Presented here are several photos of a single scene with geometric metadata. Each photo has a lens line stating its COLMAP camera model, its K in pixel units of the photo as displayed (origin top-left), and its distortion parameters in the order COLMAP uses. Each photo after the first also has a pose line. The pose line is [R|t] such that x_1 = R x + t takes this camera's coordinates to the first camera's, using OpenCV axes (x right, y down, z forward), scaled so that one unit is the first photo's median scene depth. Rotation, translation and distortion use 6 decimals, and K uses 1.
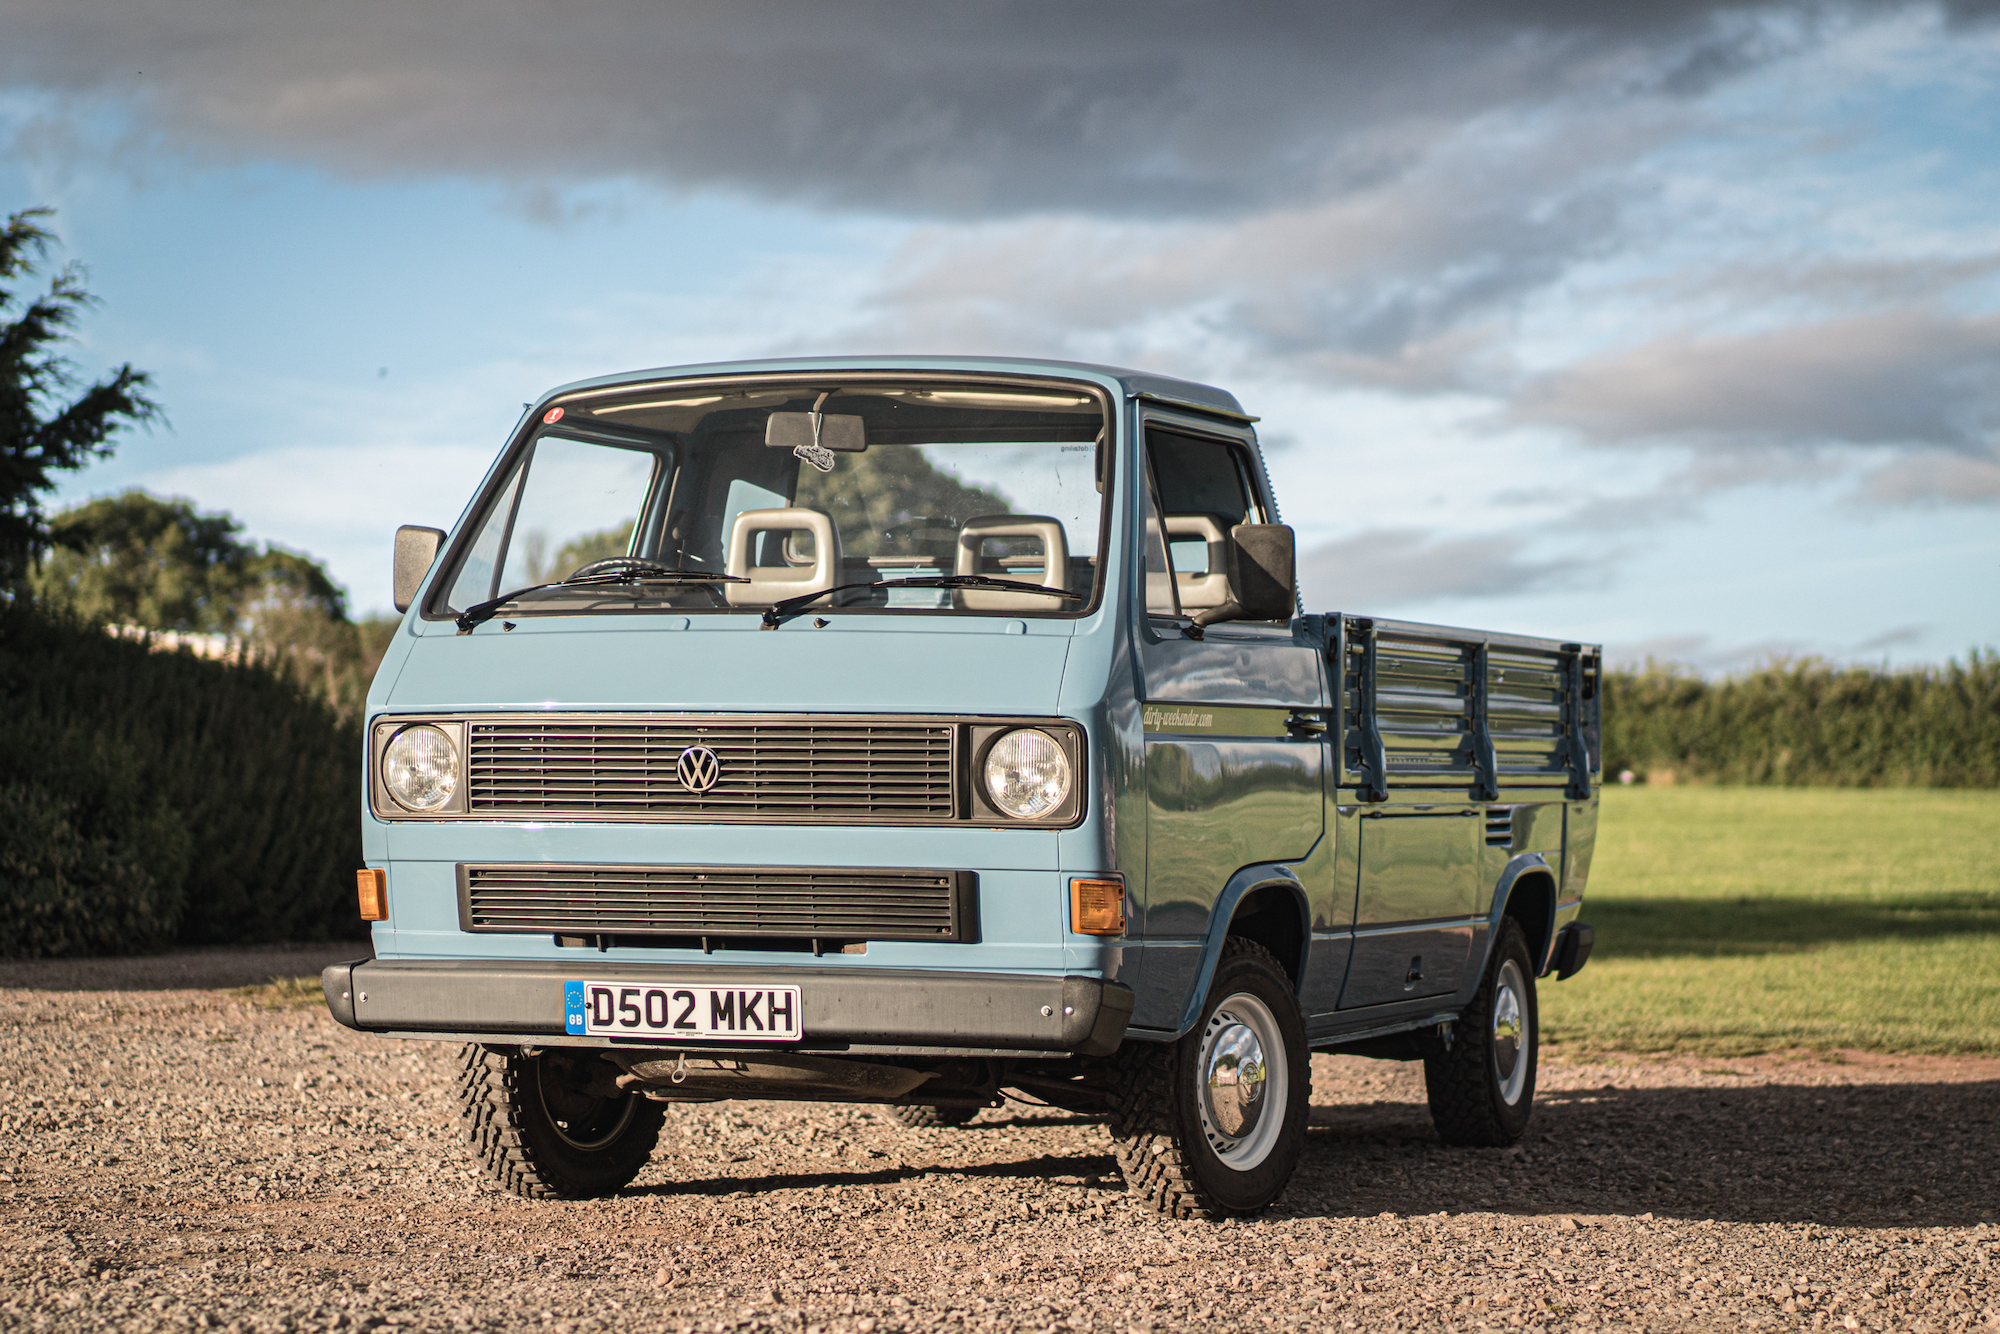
lens RADIAL K [[4869.9, 0, 997.1], [0, 4869.9, 667.9], [0, 0, 1]] dist [0.053923, -0.267242]
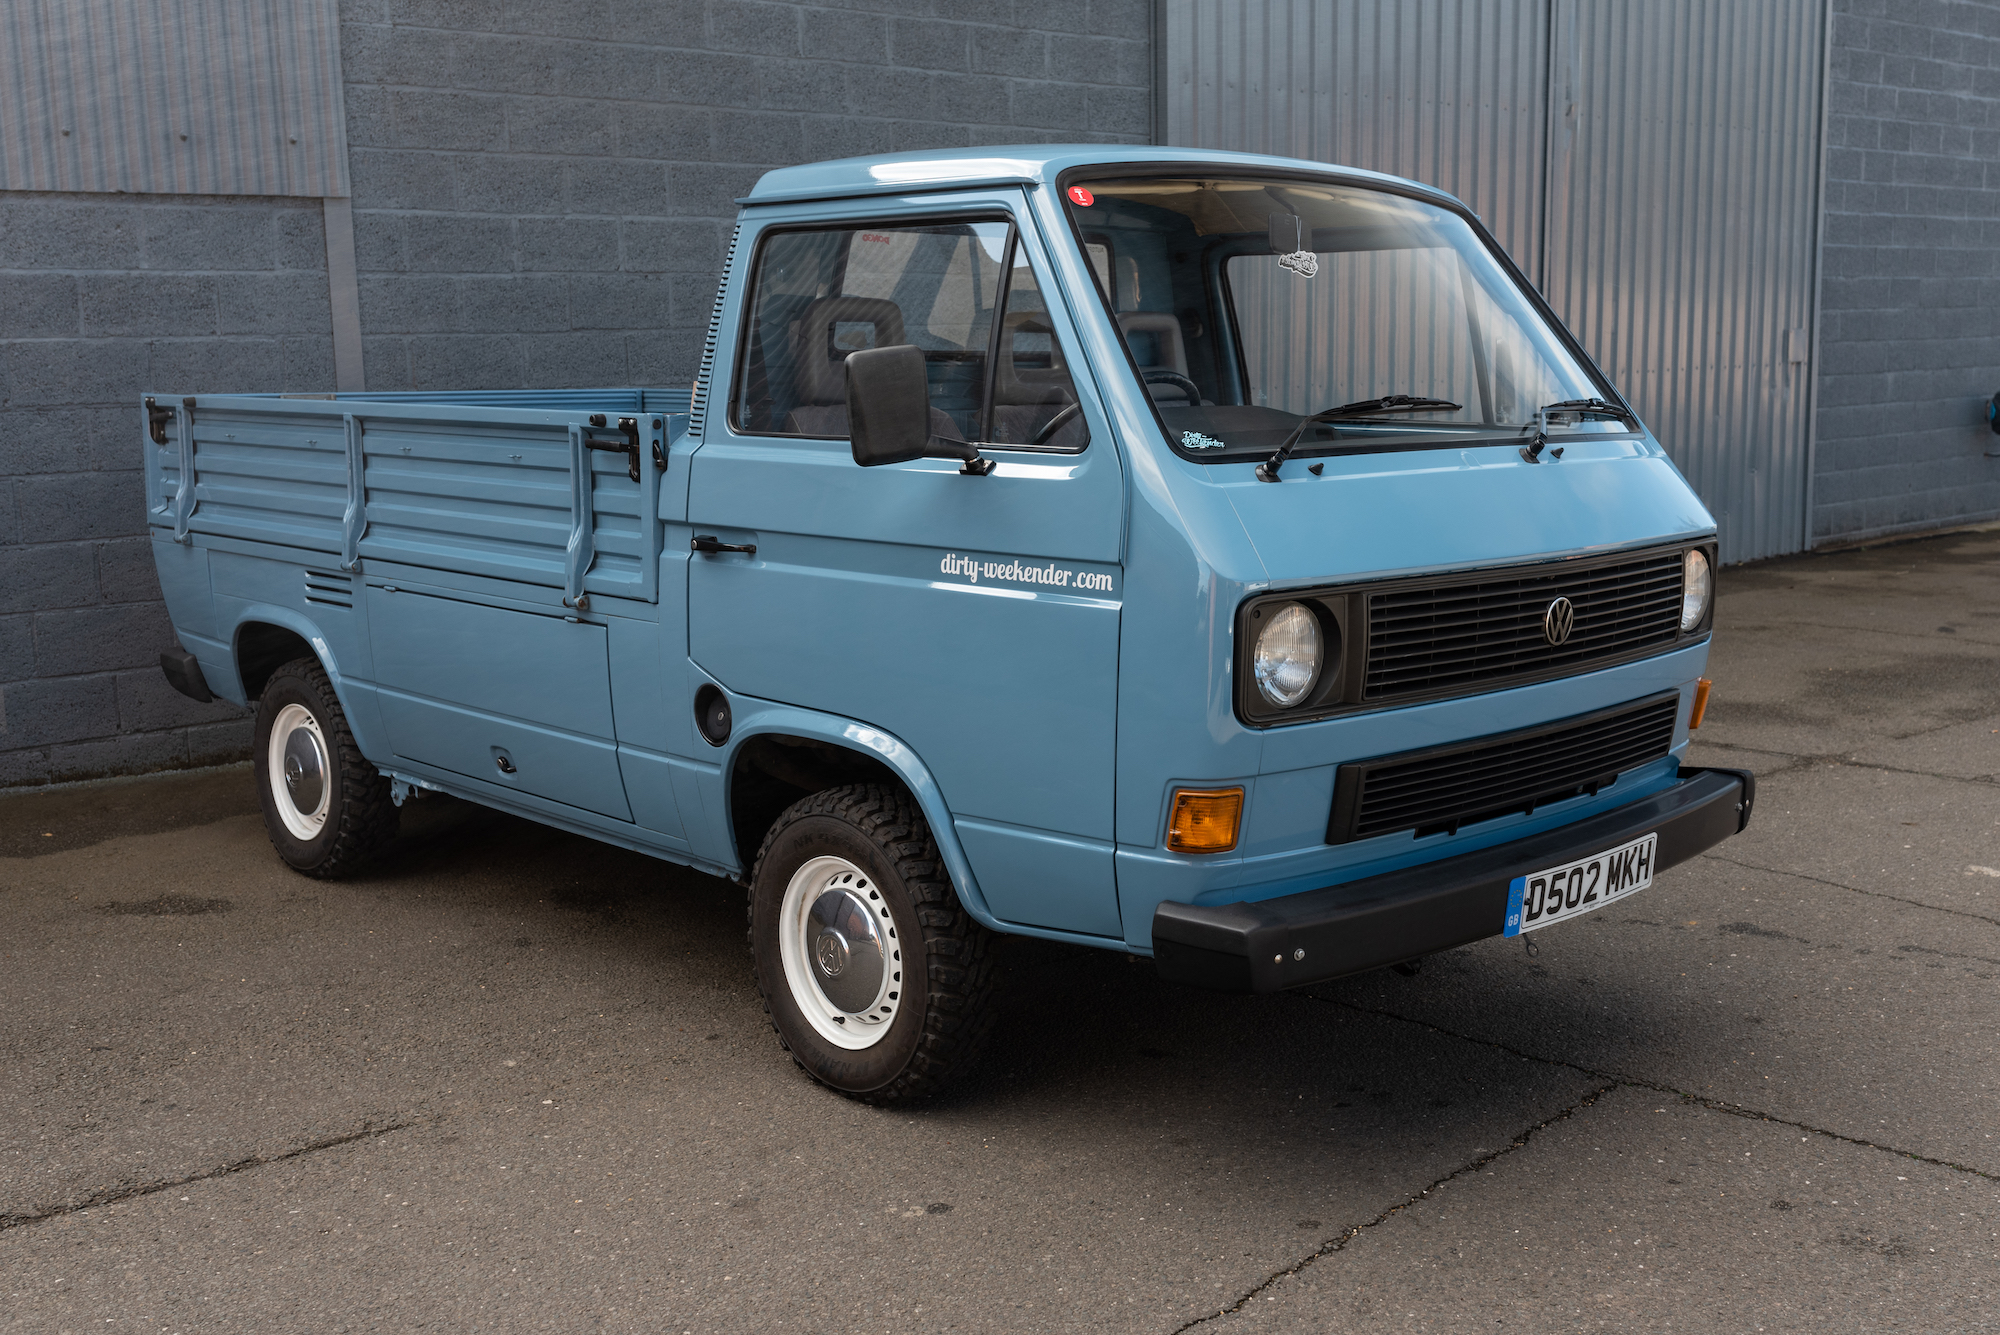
lens RADIAL K [[2077.7, 0, 1104.4], [0, 2077.7, 644.7], [0, 0, 1]] dist [-0.002919, 0.010118]
pose [[0.405015, -0.134286, 0.904395, -0.445826], [-0.018531, 0.987747, 0.154961, -0.033459], [-0.914122, -0.079521, 0.397564, 0.916389]]
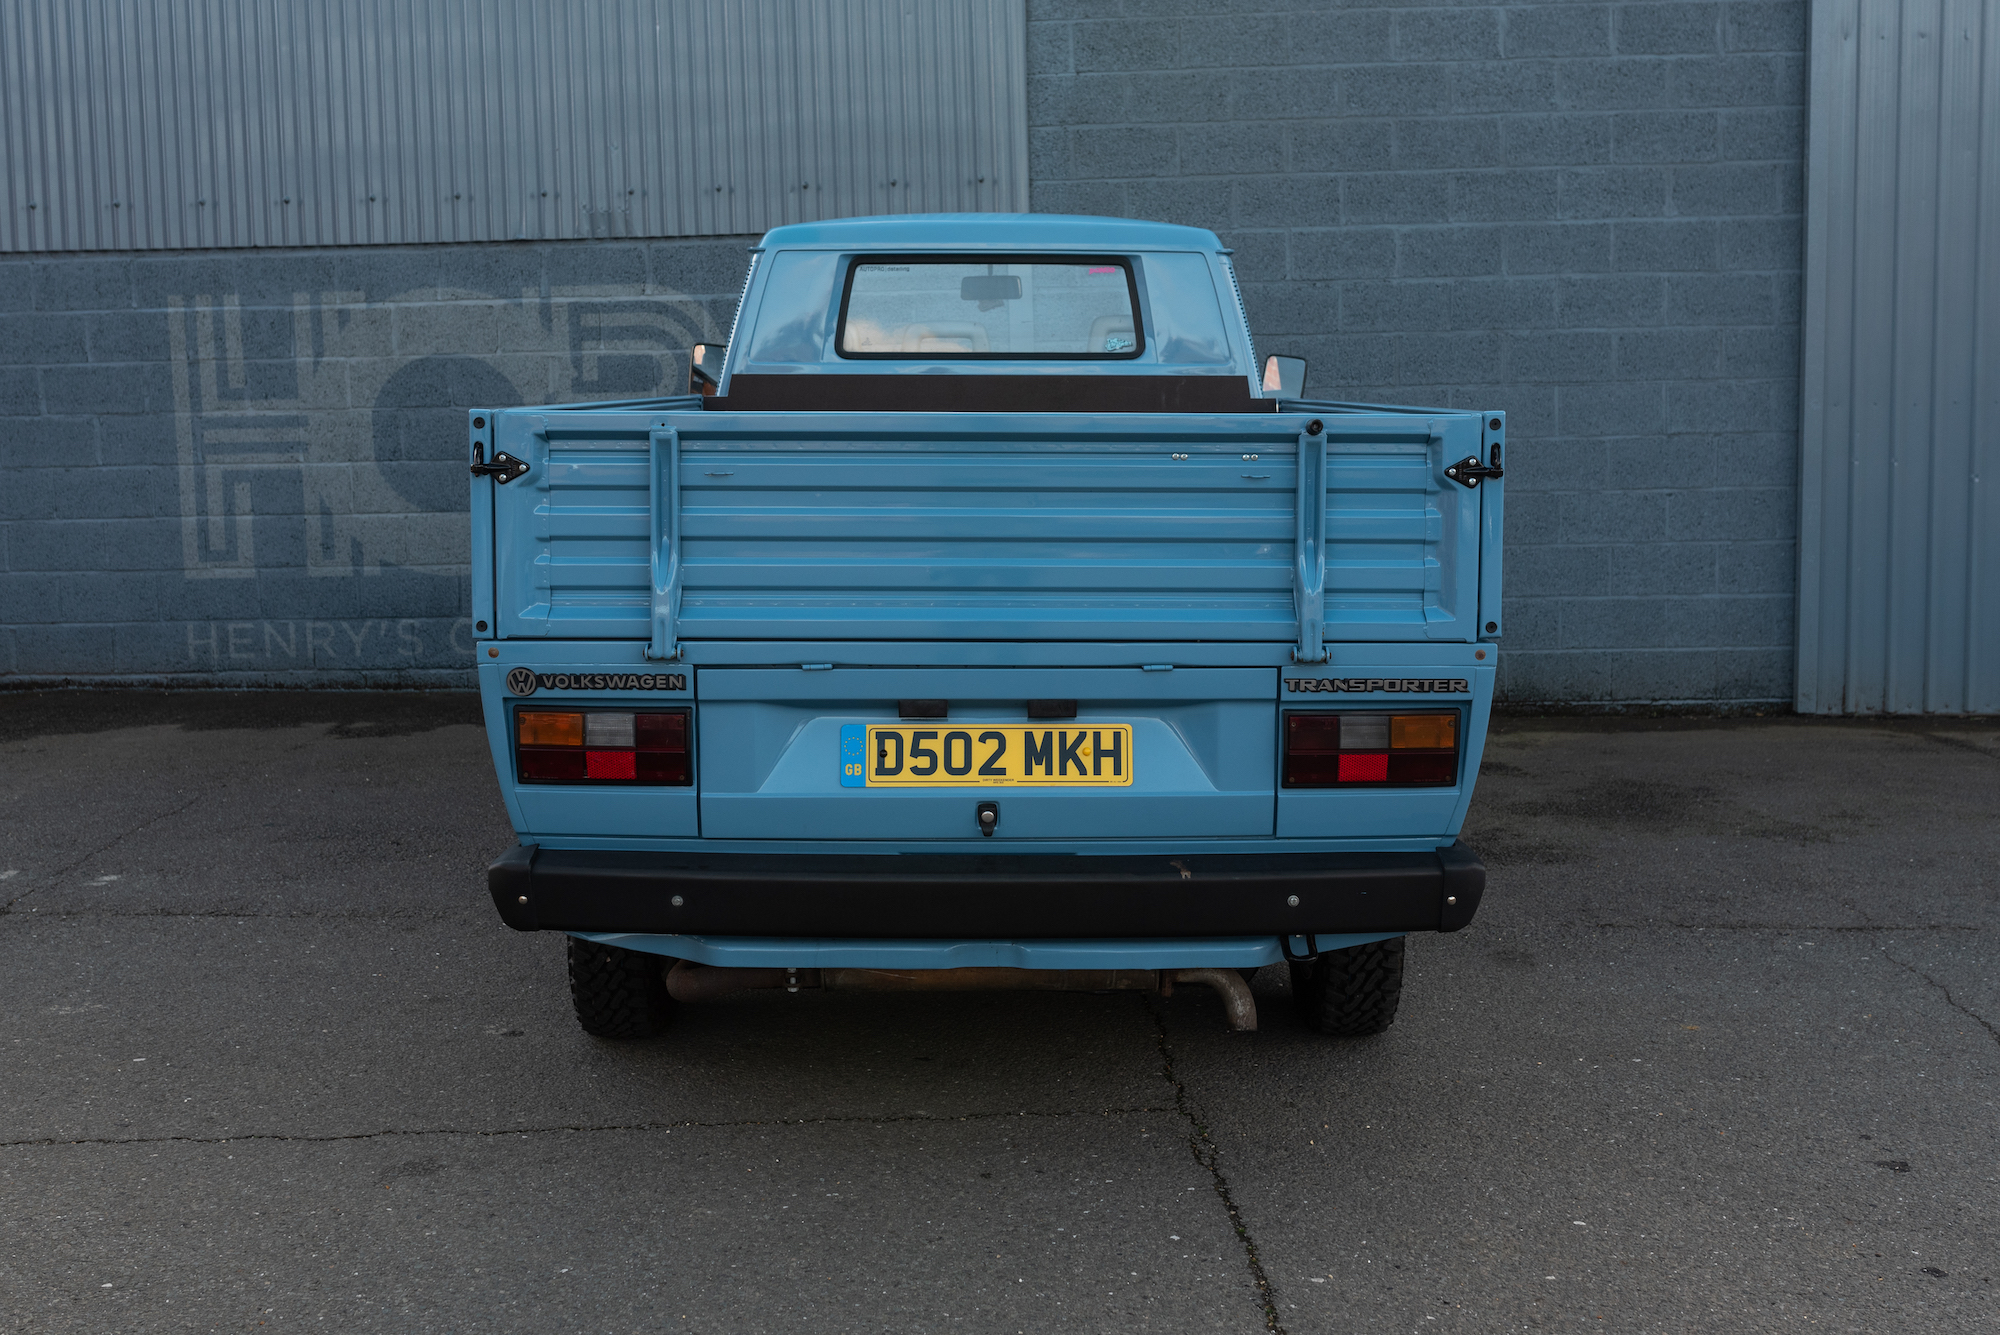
lens RADIAL K [[2140.4, 0, 1001.5], [0, 2140.4, 588.1], [0, 0, 1]] dist [0.002161, -0.004165]
pose [[0.929617, -0.044798, 0.365795, -0.204969], [-0.000877, 0.992312, 0.123755, -0.031363], [-0.368527, -0.115365, 0.922431, 0.635344]]
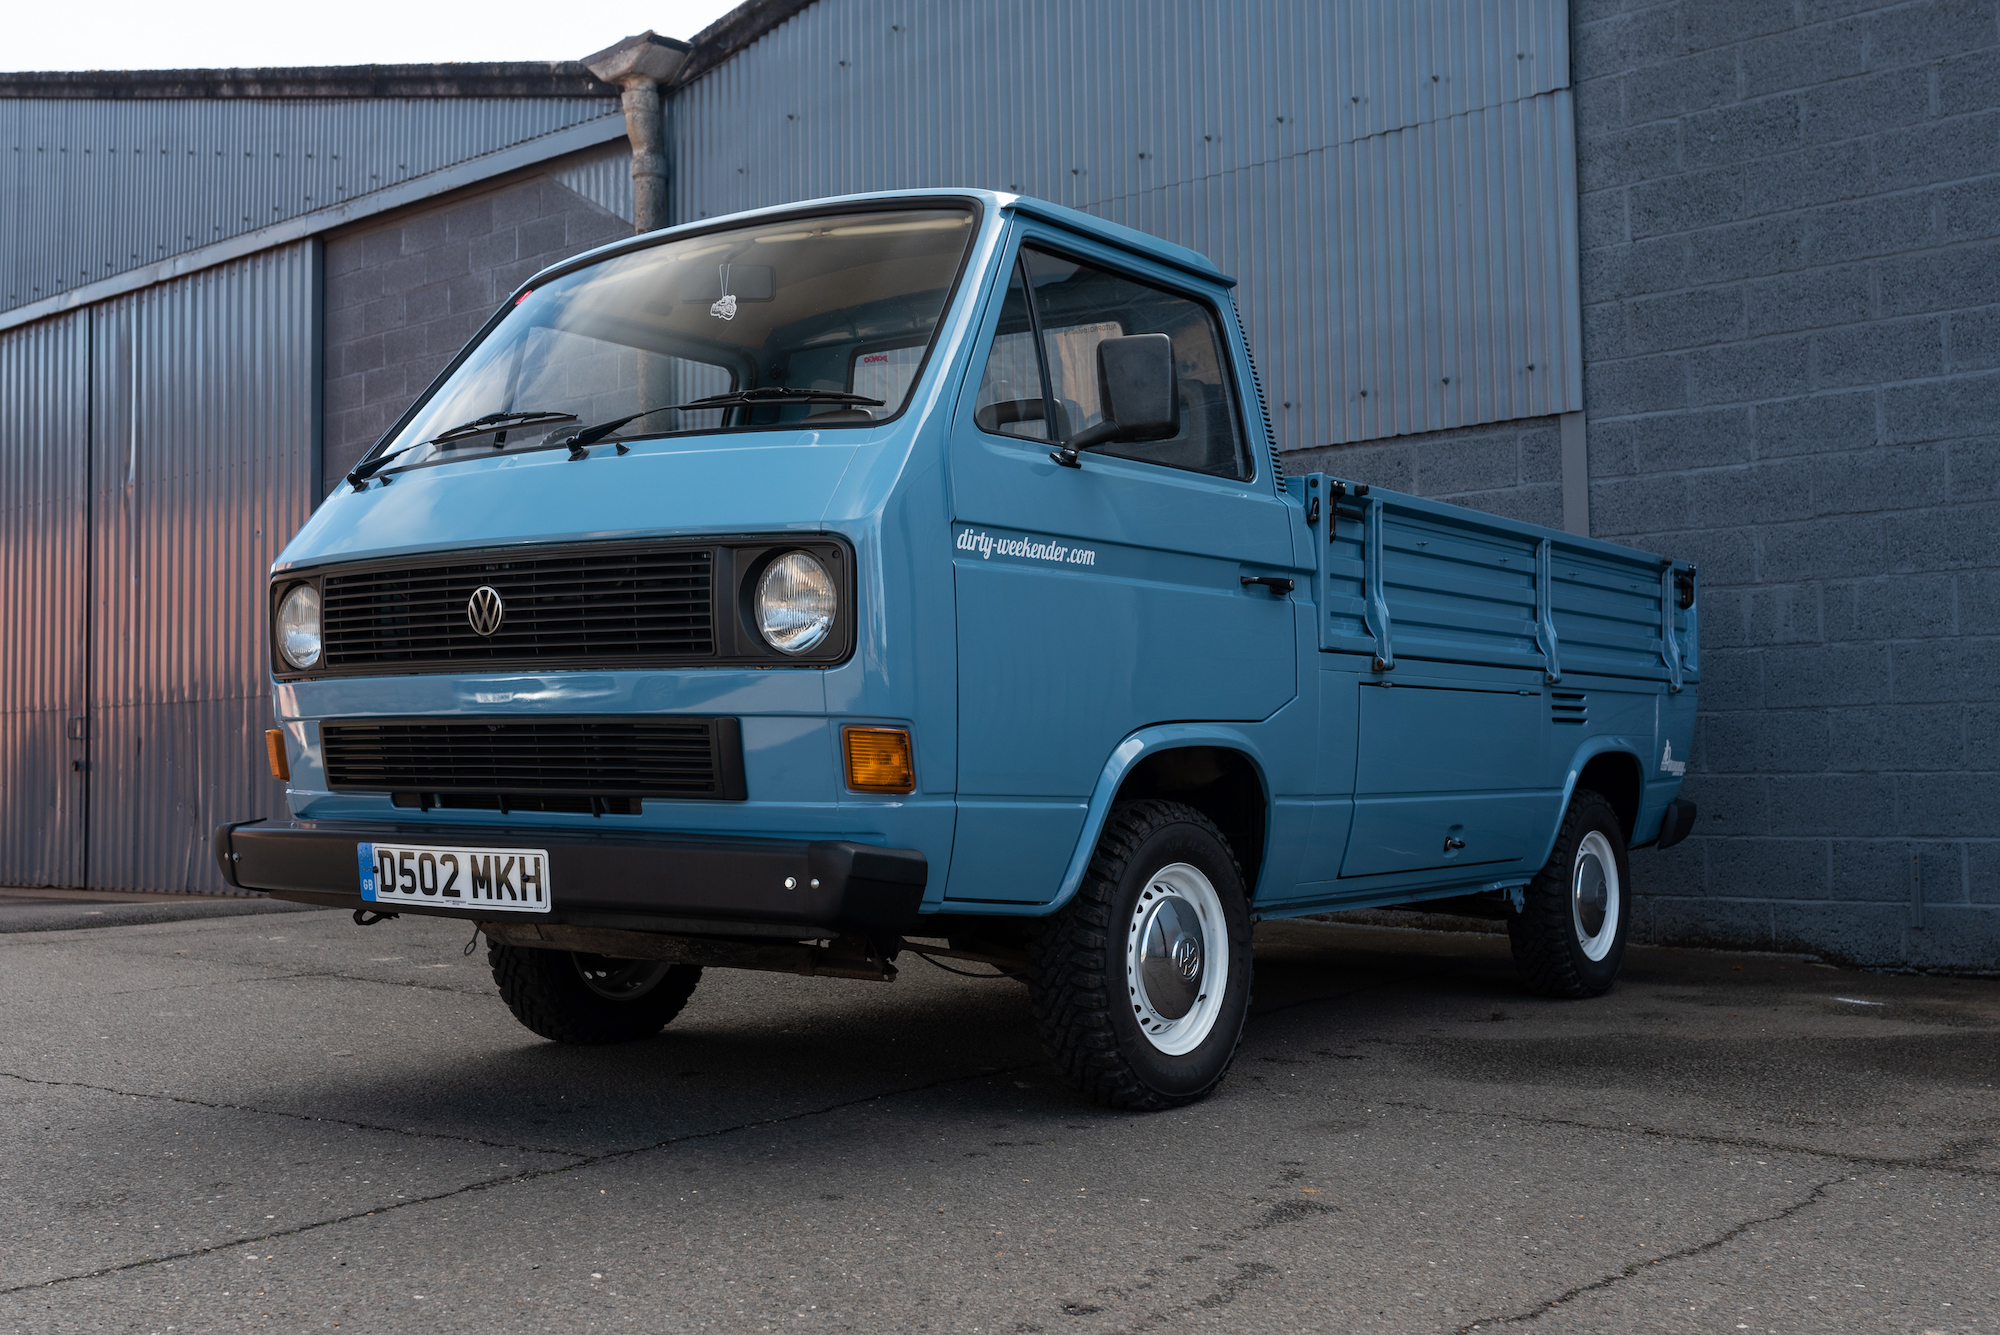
lens RADIAL K [[2106.6, 0, 993.1], [0, 2106.6, 665.2], [0, 0, 1]] dist [0.002935, 0.000111]
pose [[0.963426, -0.014612, -0.267575, 0.135937], [0.009063, 0.999718, -0.021959, 0.040548], [0.267821, 0.018731, 0.963287, 0.645737]]
